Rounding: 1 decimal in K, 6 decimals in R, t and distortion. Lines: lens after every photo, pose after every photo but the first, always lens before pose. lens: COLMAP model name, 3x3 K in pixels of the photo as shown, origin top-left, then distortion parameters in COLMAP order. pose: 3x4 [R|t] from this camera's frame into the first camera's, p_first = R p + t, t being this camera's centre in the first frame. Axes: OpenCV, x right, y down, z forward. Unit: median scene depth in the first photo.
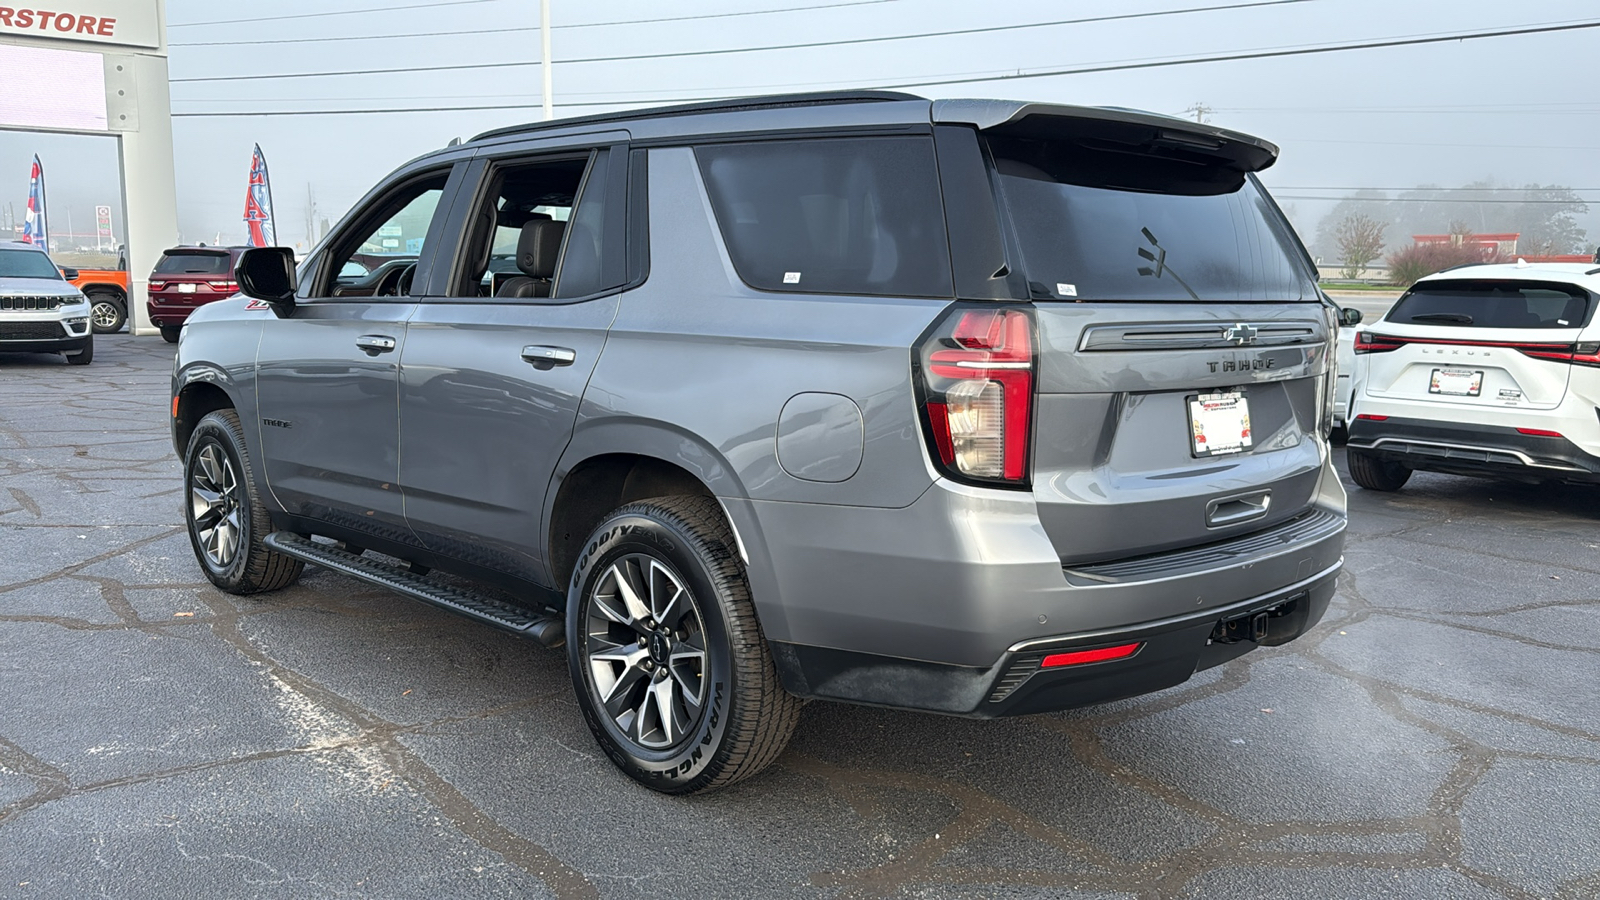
lens RADIAL K [[1315.9, 0, 806.0], [0, 1315.9, 468.1], [0, 0, 1]] dist [0.046790, -0.007214]
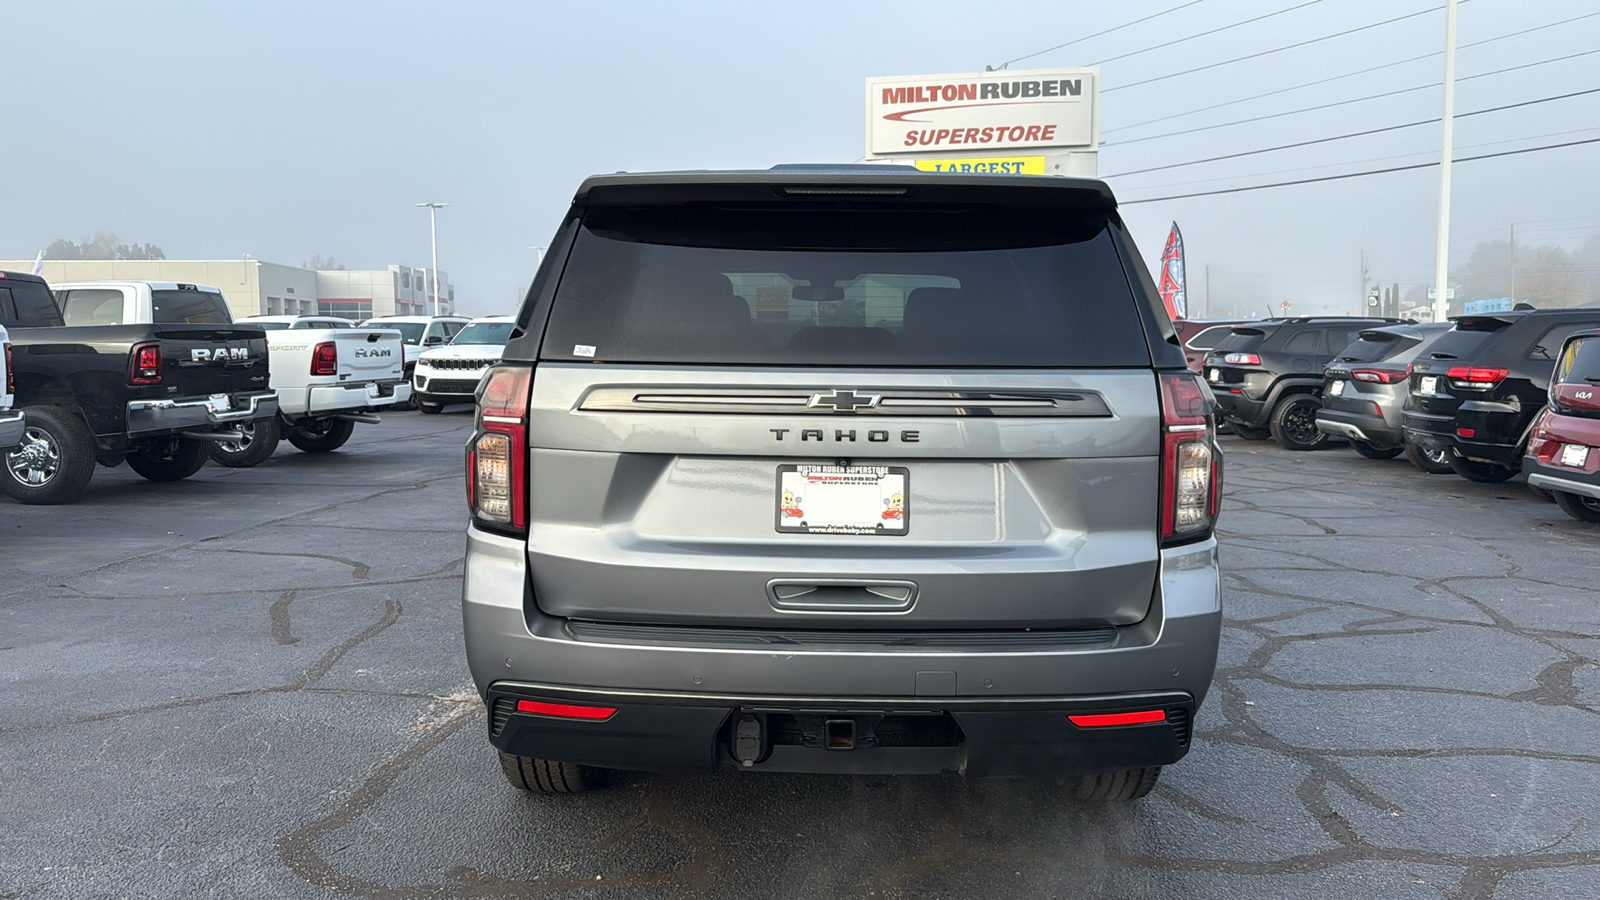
lens RADIAL K [[1387.8, 0, 802.2], [0, 1387.8, 459.5], [0, 0, 1]] dist [0.123487, -0.234446]
pose [[0.697519, 0.050449, -0.714789, 0.902416], [-0.099161, 0.994717, -0.026559, -0.030928], [0.709672, 0.089404, 0.698836, 0.295894]]
